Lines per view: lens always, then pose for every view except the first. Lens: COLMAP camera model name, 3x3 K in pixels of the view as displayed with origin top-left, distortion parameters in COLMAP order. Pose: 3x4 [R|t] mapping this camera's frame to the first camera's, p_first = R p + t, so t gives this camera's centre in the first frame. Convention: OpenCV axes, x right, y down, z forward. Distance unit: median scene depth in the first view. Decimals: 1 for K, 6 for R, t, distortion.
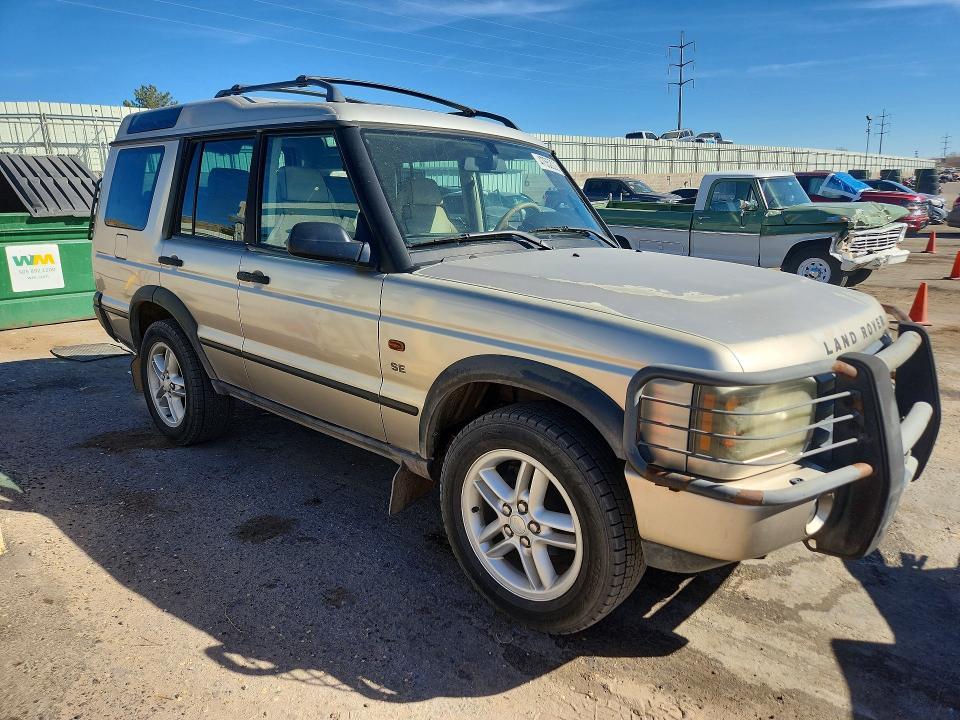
lens RADIAL K [[658.3, 0, 480.0], [0, 658.3, 360.0], [0, 0, 1]] dist [0.019698, 0.000304]
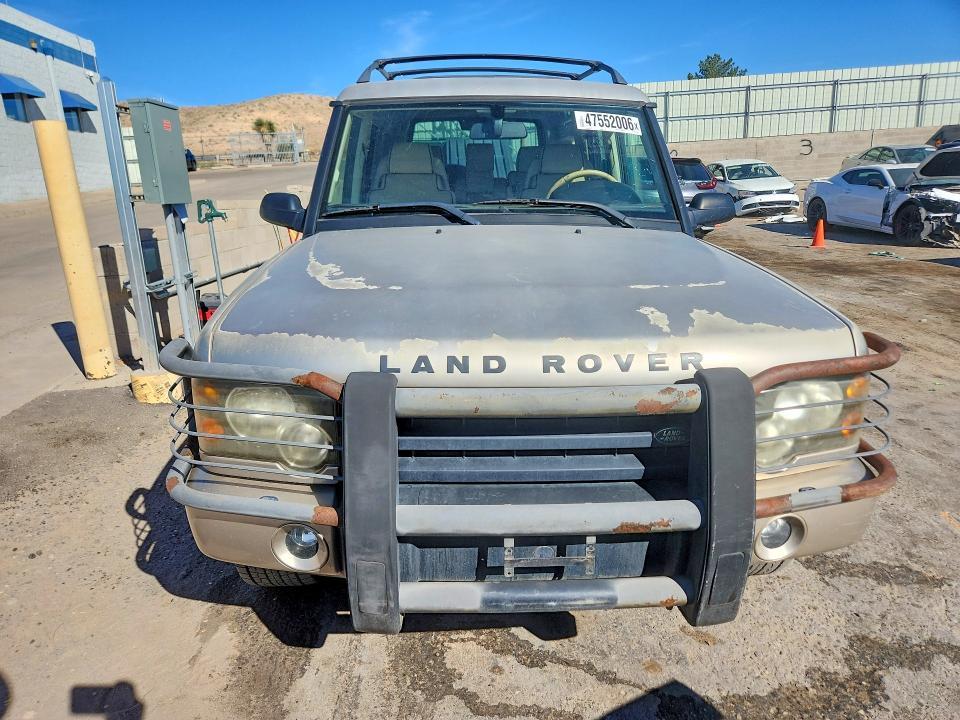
lens RADIAL K [[658.3, 0, 480.0], [0, 658.3, 360.0], [0, 0, 1]] dist [0.019698, 0.000304]
pose [[0.695480, 0.190104, -0.692942, 0.842005], [-0.157318, 0.981255, 0.111306, -0.092521], [0.701112, 0.031601, 0.712350, 0.385245]]
